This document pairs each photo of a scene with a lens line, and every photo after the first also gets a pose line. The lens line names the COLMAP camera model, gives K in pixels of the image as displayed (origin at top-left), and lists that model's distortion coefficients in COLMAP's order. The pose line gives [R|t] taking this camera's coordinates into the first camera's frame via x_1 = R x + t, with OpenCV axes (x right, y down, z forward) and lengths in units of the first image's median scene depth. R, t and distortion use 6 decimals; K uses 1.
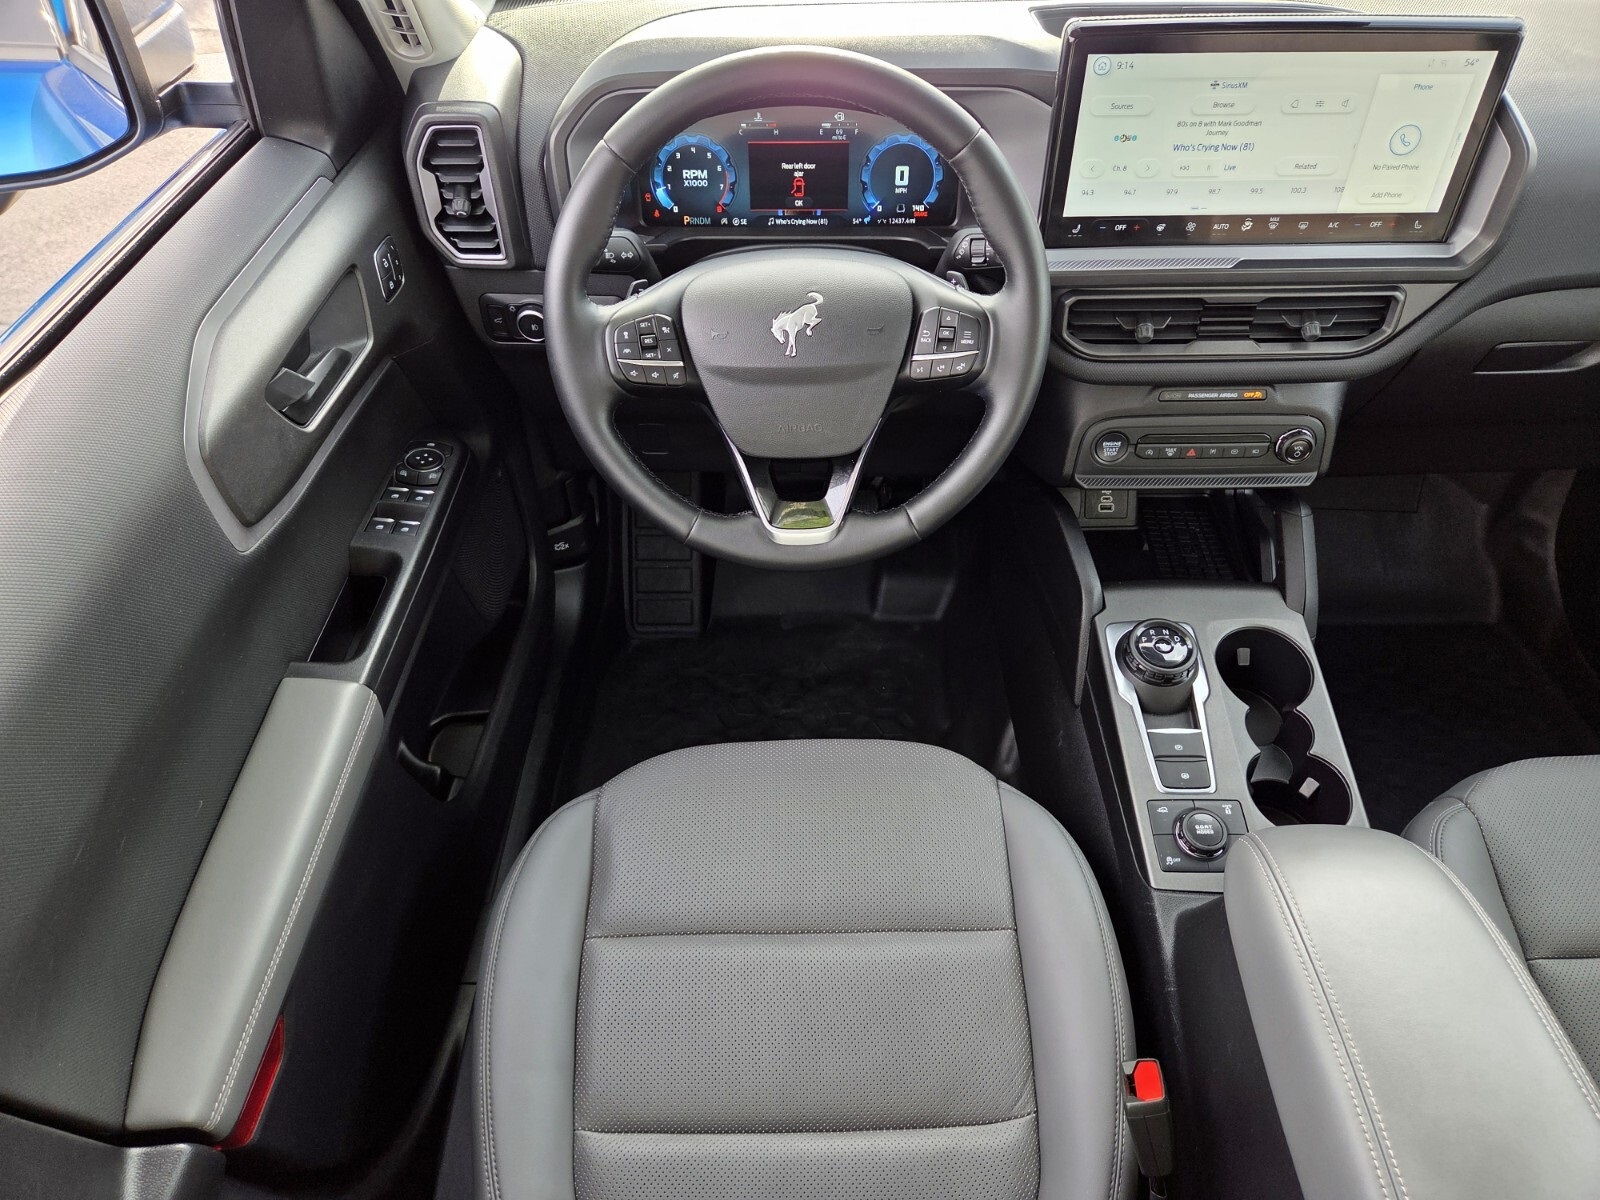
lens RADIAL K [[1051.9, 0, 800.0], [0, 1051.9, 600.0], [0, 0, 1]] dist [0.067172, -0.071619]
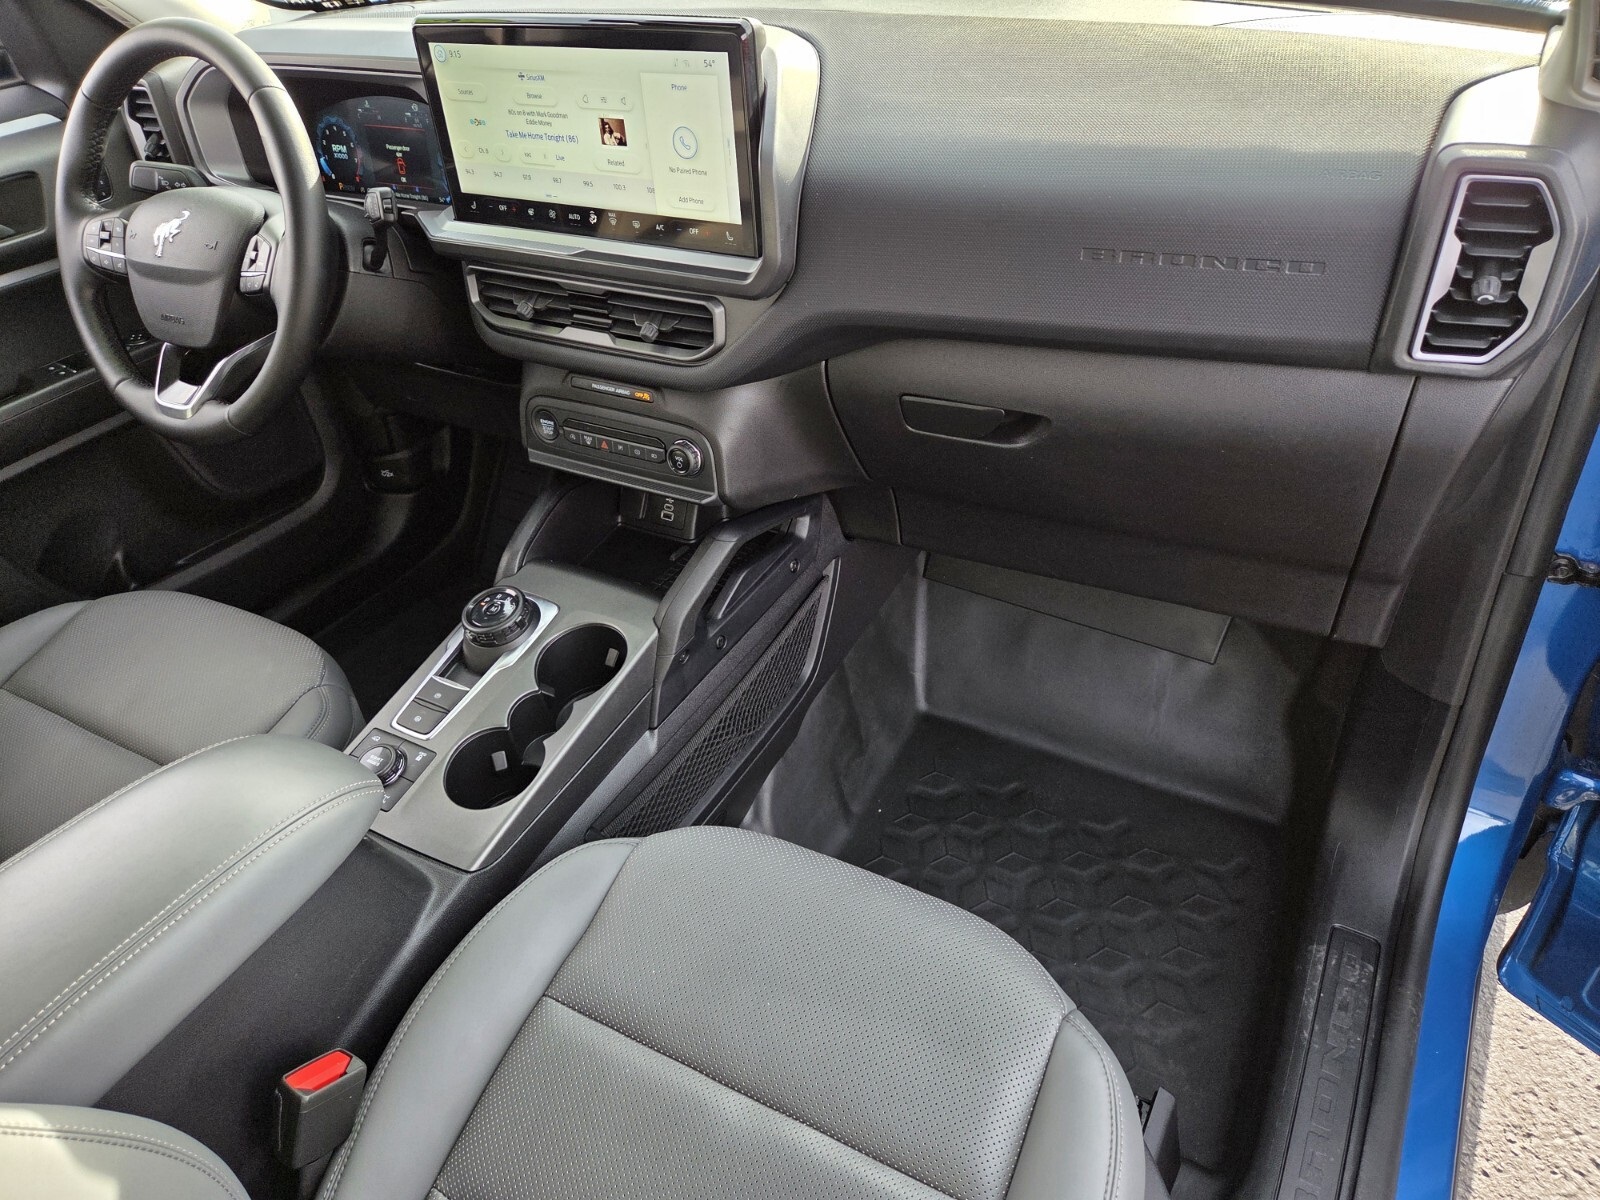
lens RADIAL K [[1051.9, 0, 800.0], [0, 1051.9, 600.0], [0, 0, 1]] dist [0.067172, -0.071619]
pose [[0.866113, 0.250426, -0.432591, 1.073637], [-0.291103, 0.956244, -0.029265, -0.021943], [0.406334, 0.151275, 0.901115, 0.192192]]
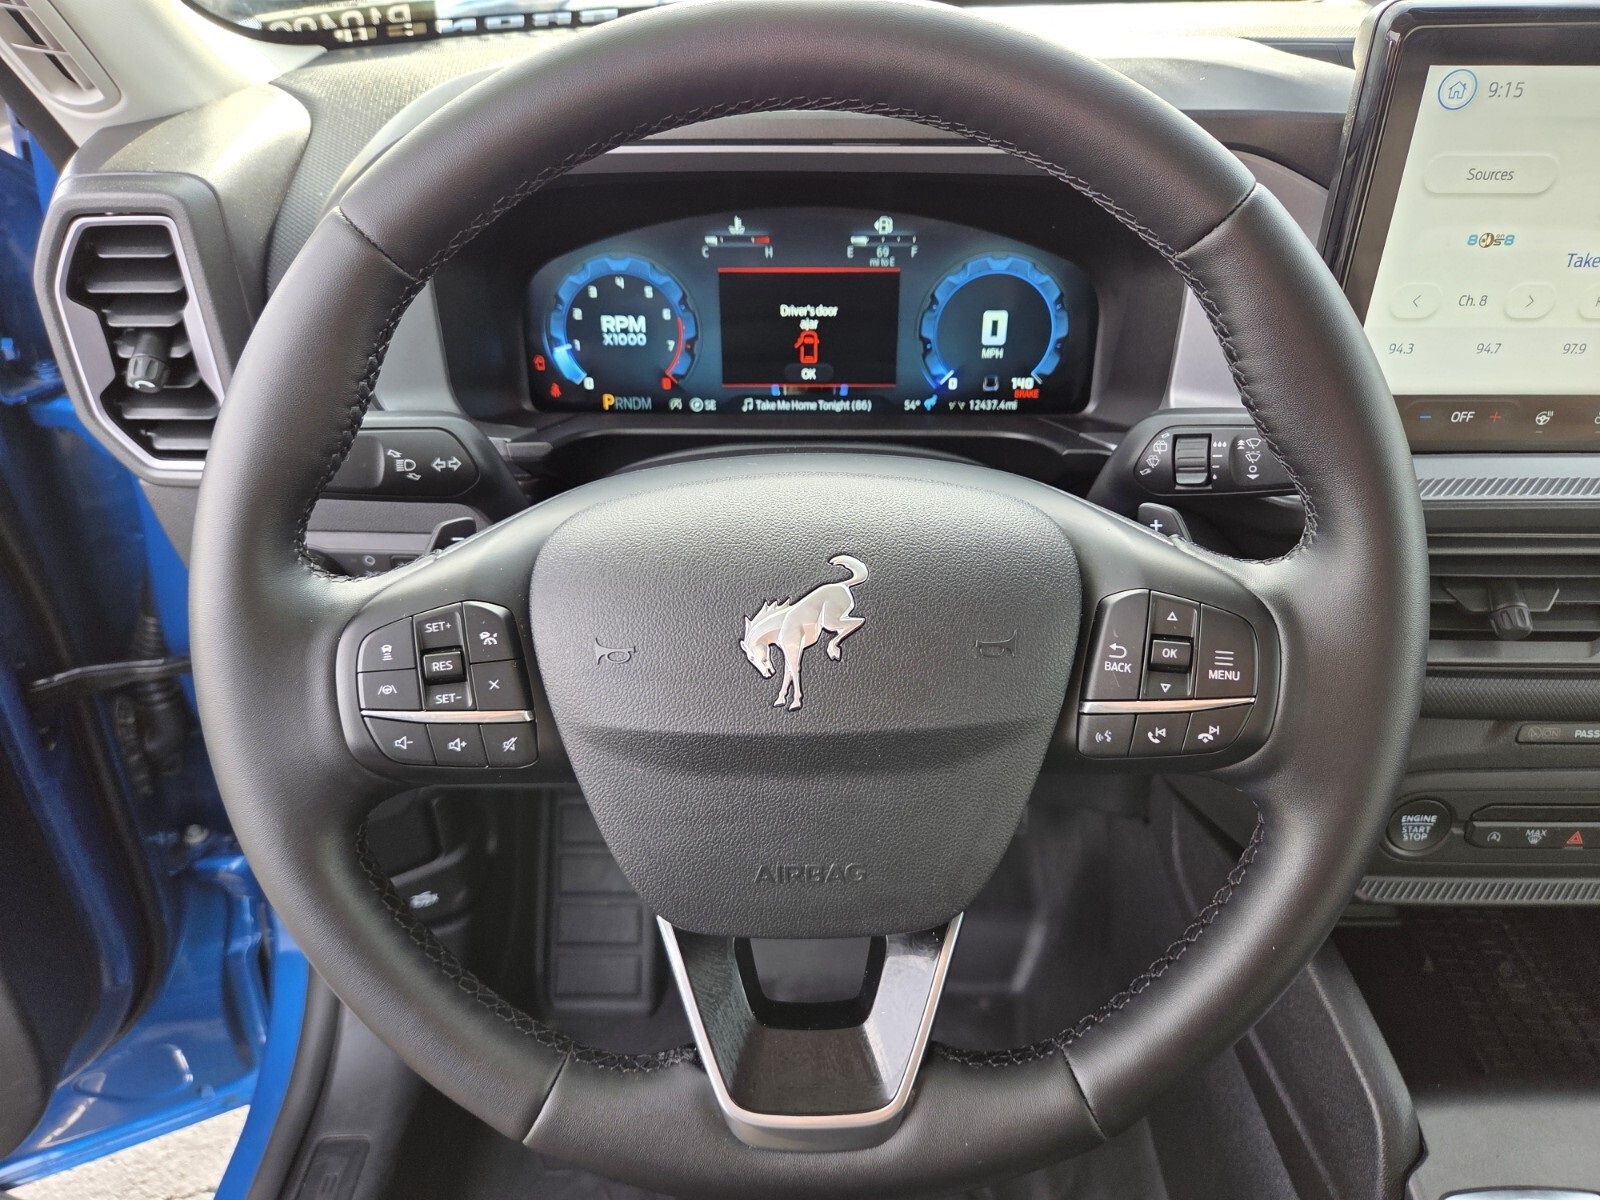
lens RADIAL K [[1100.8, 0, 801.0], [0, 1100.8, 579.2], [0, 0, 1]] dist [0.009135, 0.000789]
pose [[0.999969, 0.005738, -0.005332, -0.001667], [-0.006683, 0.980041, -0.198681, -0.162306], [0.004086, 0.198710, 0.980050, 0.480908]]
